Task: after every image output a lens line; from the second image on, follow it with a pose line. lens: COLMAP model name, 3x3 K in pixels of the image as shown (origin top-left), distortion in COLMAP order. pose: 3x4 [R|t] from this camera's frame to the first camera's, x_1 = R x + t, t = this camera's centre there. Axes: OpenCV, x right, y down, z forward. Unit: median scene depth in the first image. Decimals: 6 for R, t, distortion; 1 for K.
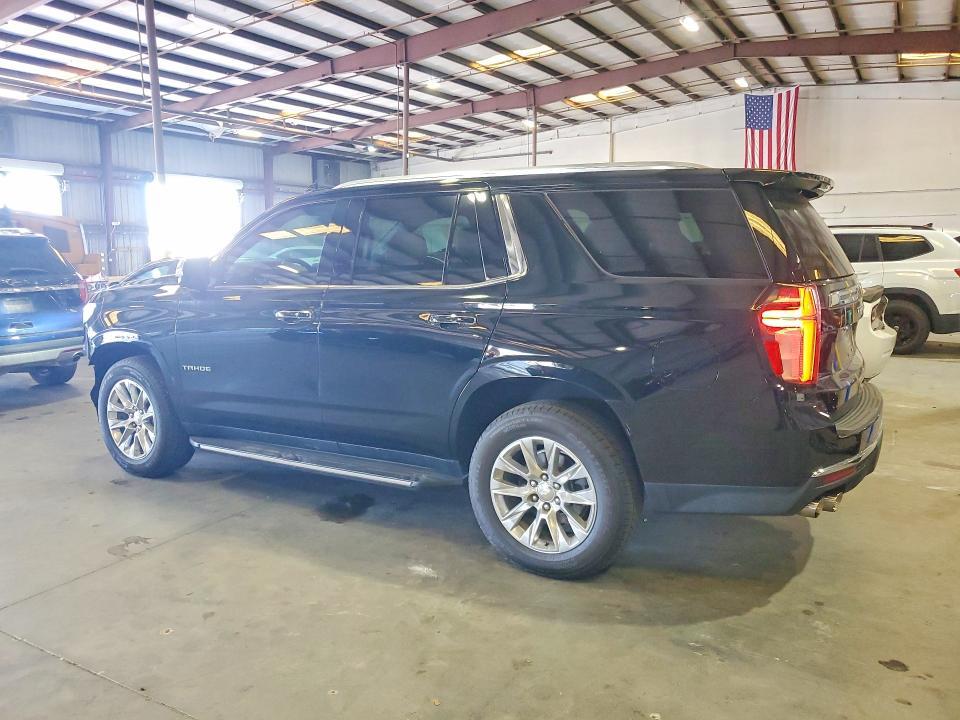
lens RADIAL K [[756.3, 0, 474.8], [0, 756.3, 358.2], [0, 0, 1]] dist [0.008873, 0.016106]
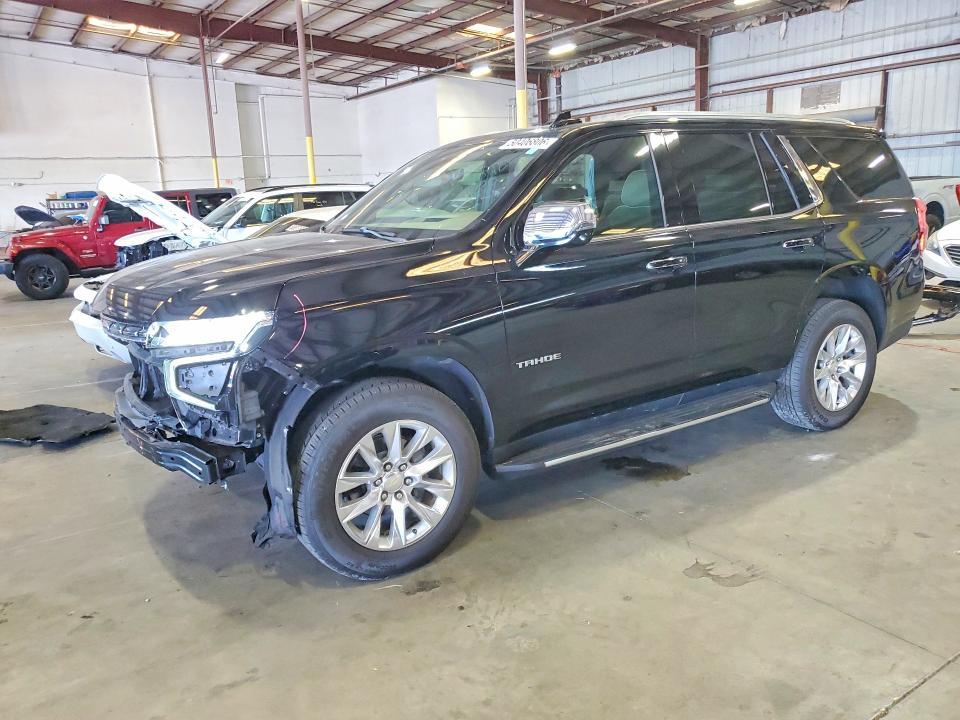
lens RADIAL K [[756.3, 0, 474.8], [0, 756.3, 358.2], [0, 0, 1]] dist [0.008873, 0.016106]
pose [[0.426954, -0.202772, 0.881245, -1.259078], [0.171918, 0.974962, 0.141044, -0.120981], [-0.887780, 0.091283, 0.451125, 0.905492]]
